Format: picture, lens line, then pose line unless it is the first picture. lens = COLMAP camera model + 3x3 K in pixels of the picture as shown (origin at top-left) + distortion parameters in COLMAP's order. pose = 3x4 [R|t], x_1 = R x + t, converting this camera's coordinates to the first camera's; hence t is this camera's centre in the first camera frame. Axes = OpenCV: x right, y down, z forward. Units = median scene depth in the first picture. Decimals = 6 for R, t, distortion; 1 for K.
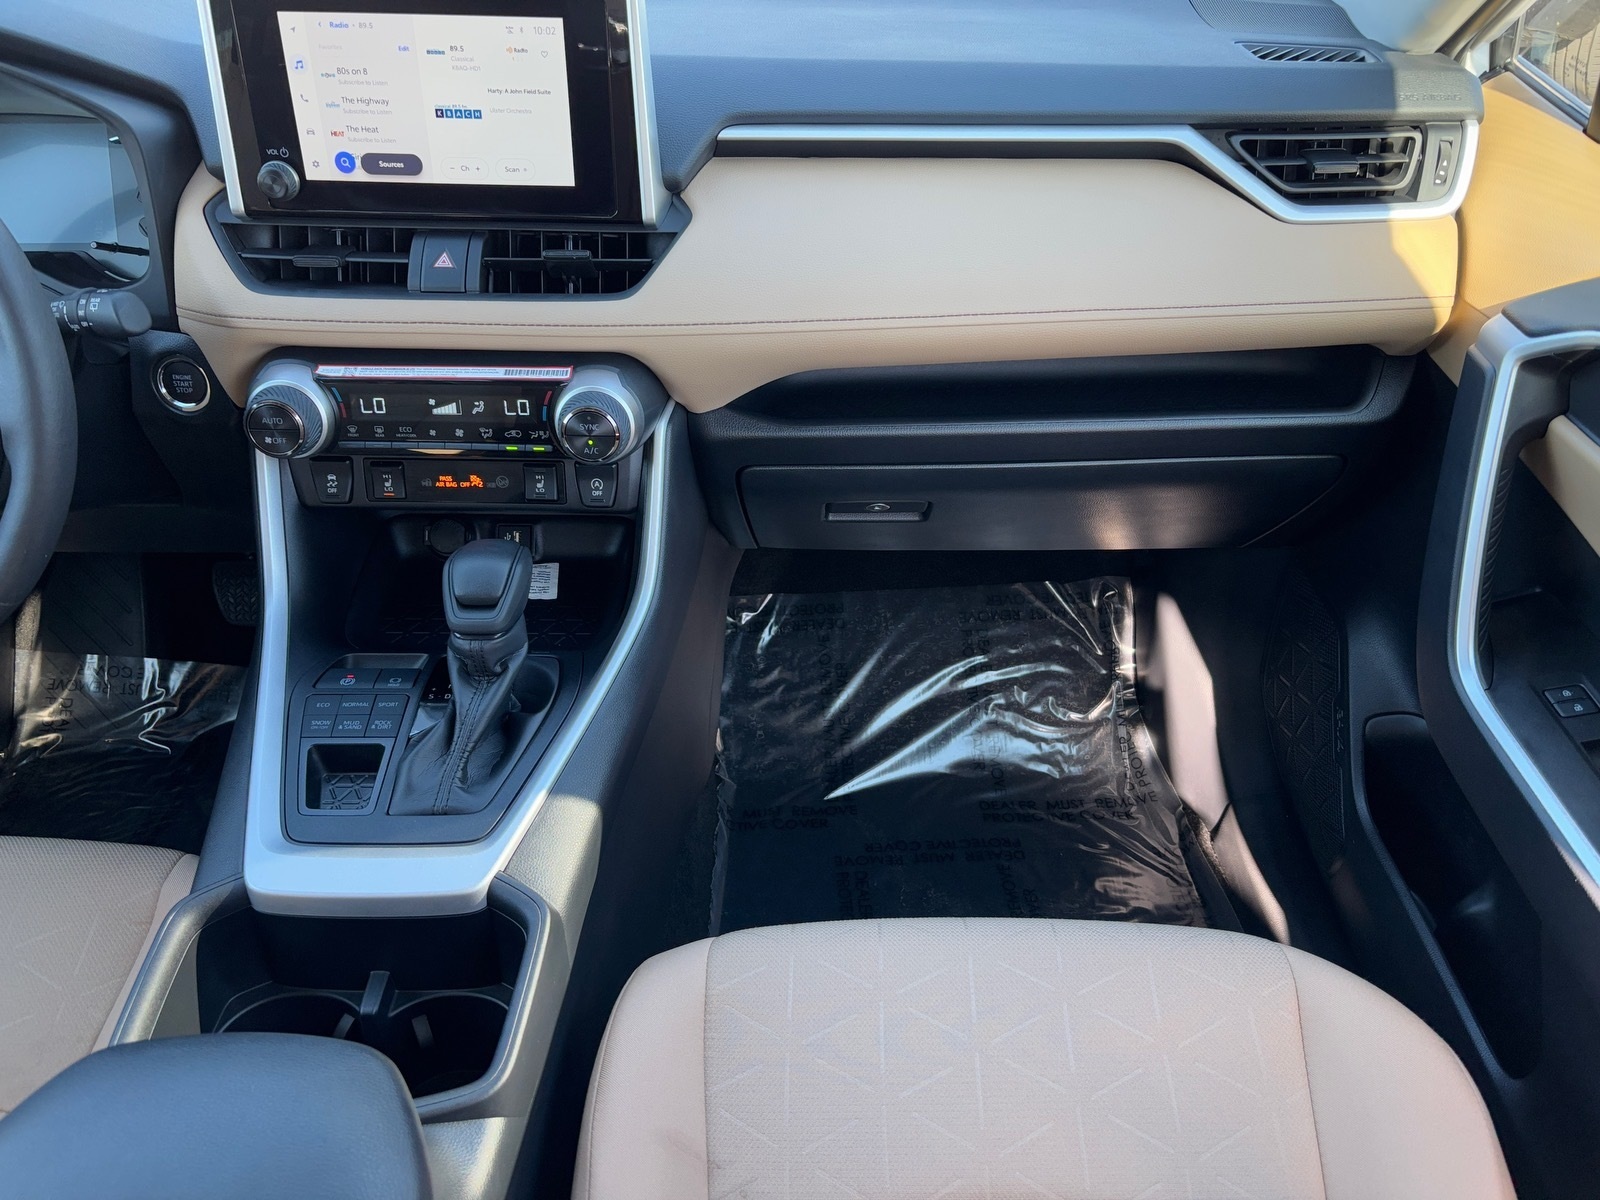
lens RADIAL K [[1229.7, 0, 808.7], [0, 1229.7, 612.7], [0, 0, 1]] dist [0.035556, -0.045161]
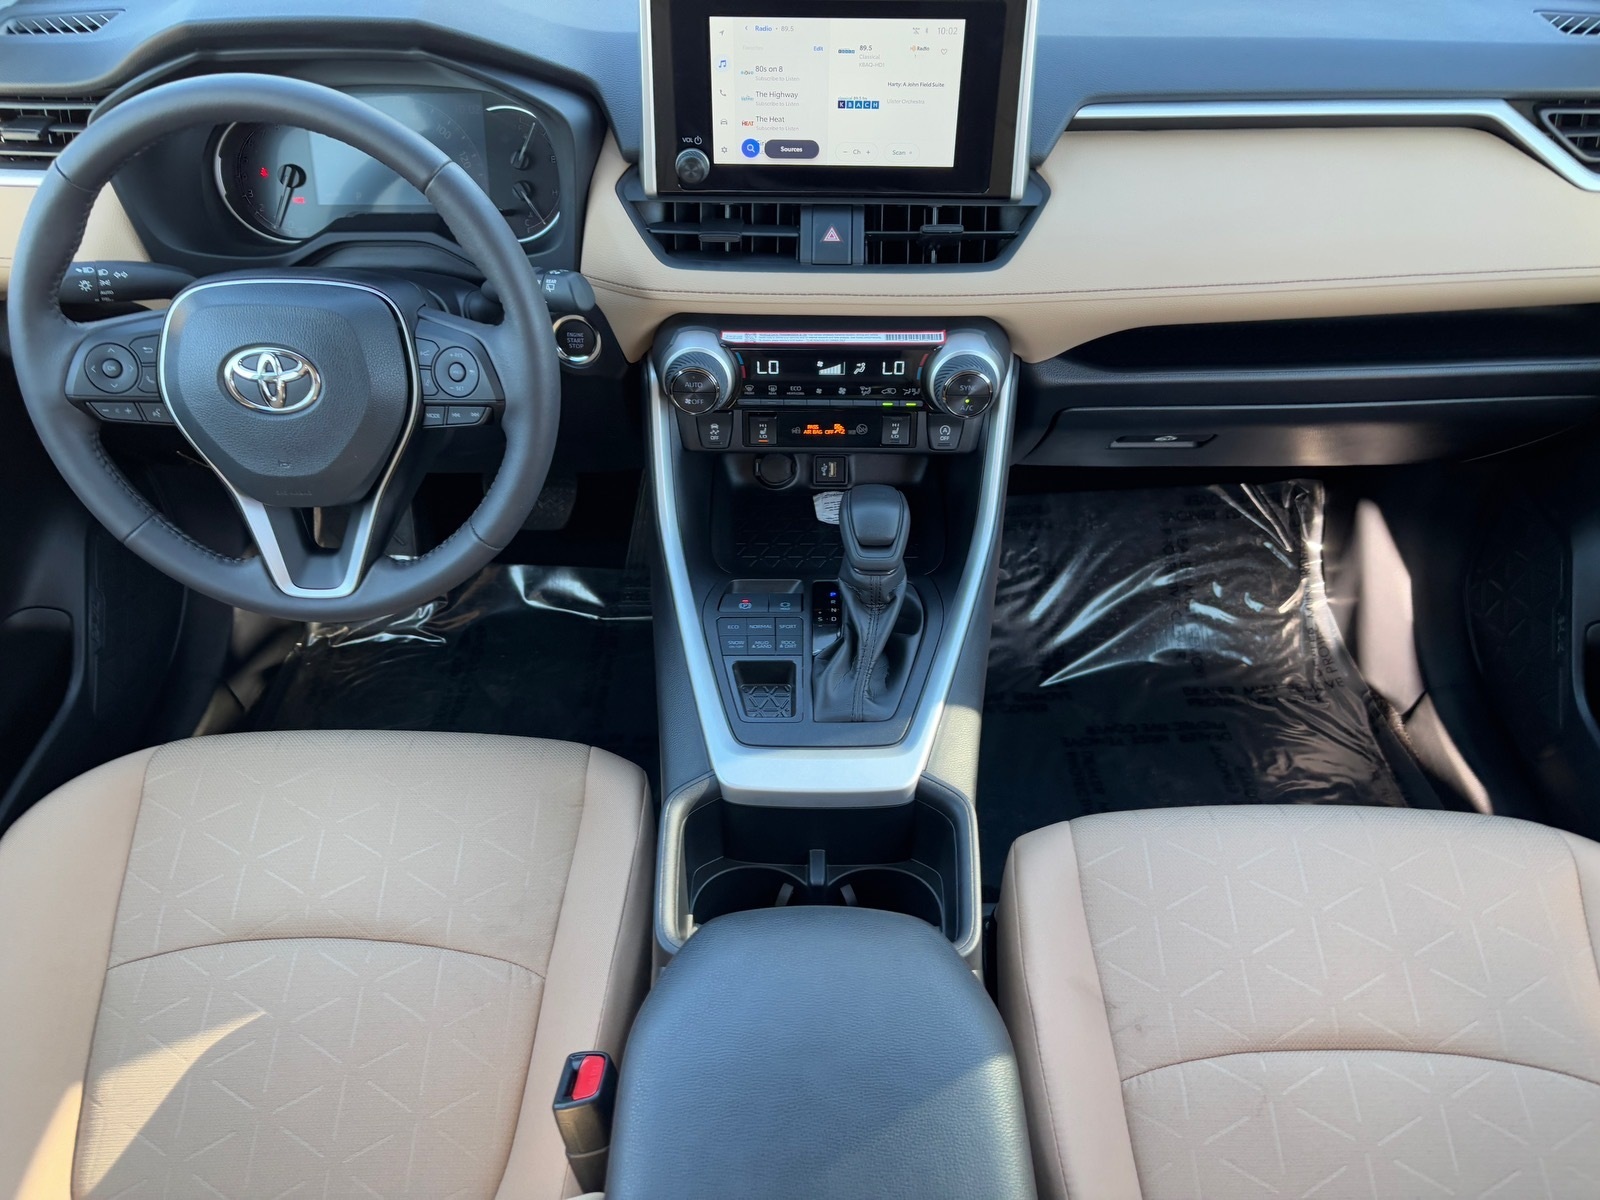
lens RADIAL K [[1229.7, 0, 791.7], [0, 1229.7, 613.7], [0, 0, 1]] dist [0.035556, -0.045161]
pose [[0.999827, -0.001966, -0.018472, -0.311003], [0.004223, 0.992407, 0.122927, -0.081271], [0.018090, -0.122984, 0.992244, -0.158431]]
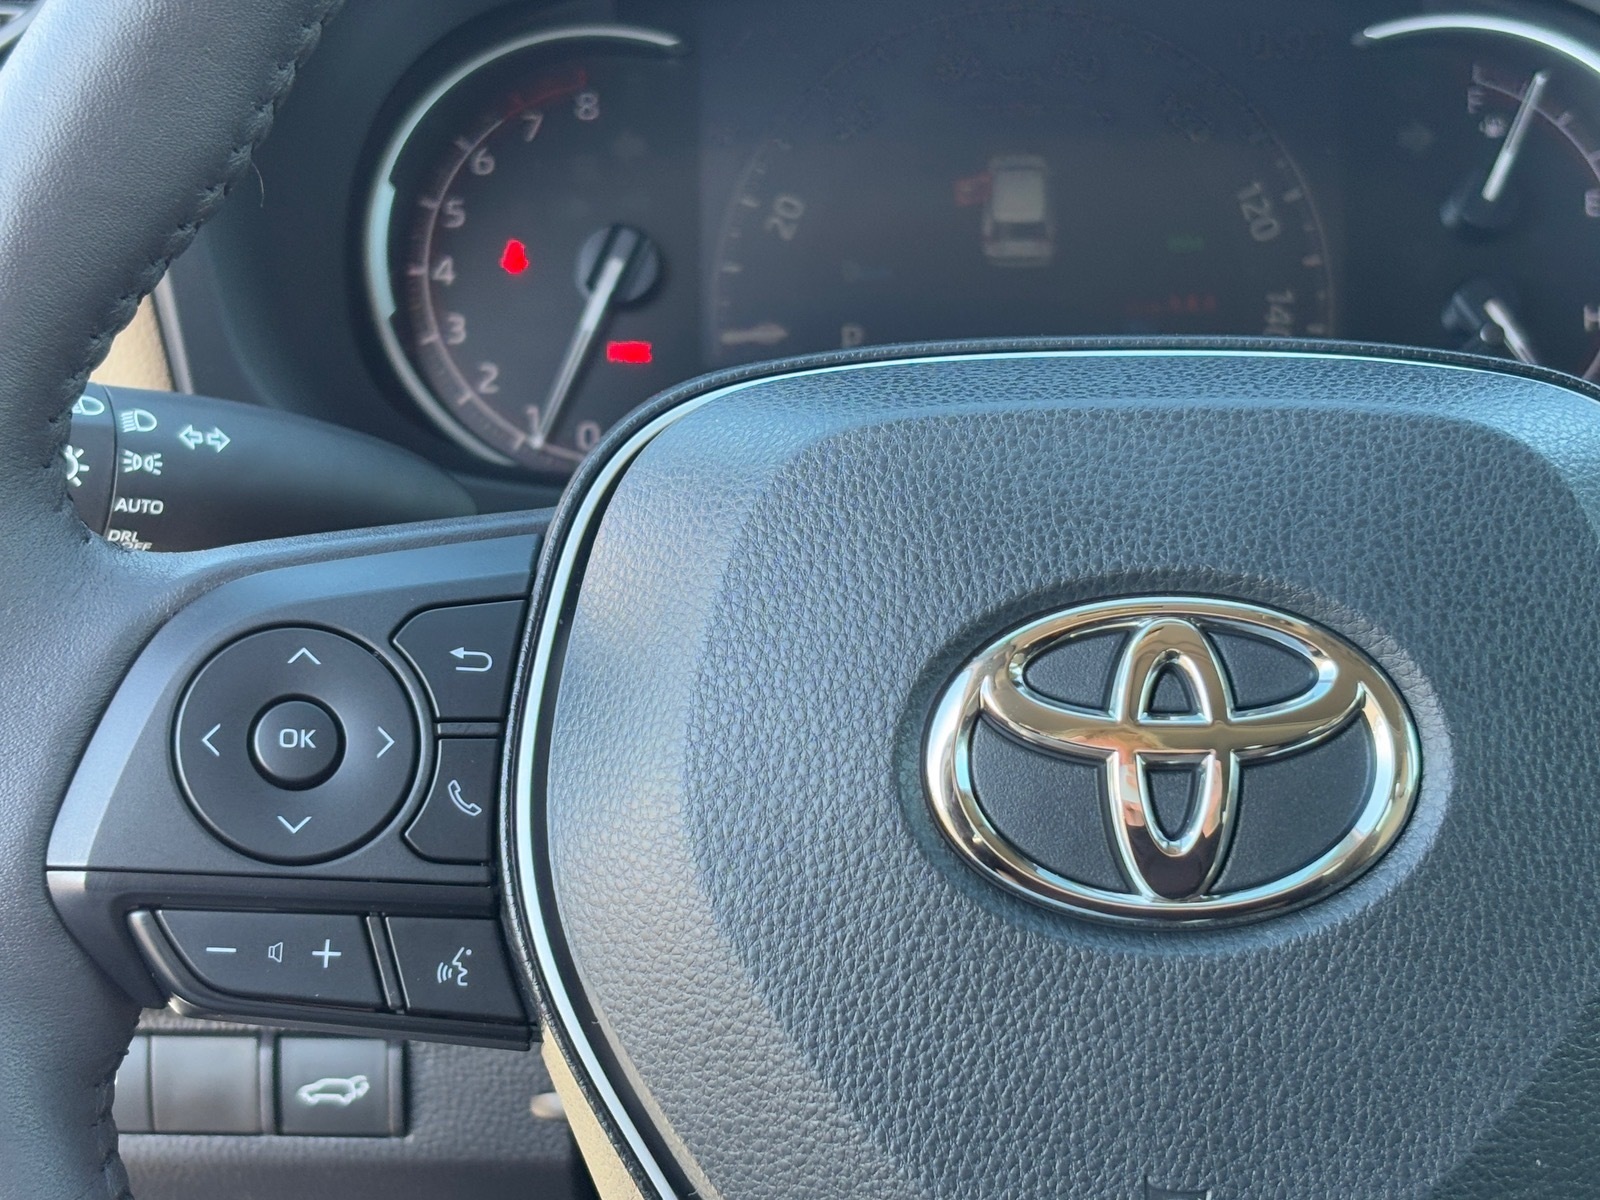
lens RADIAL K [[2988.7, 0, 758.2], [0, 2988.7, 619.3], [0, 0, 1]] dist [0.121478, 0.000000]
pose [[0.999908, -0.009543, 0.009609, -0.818745], [0.012036, 0.951430, -0.307631, -0.022409], [-0.006206, 0.307719, 0.951457, 0.386121]]
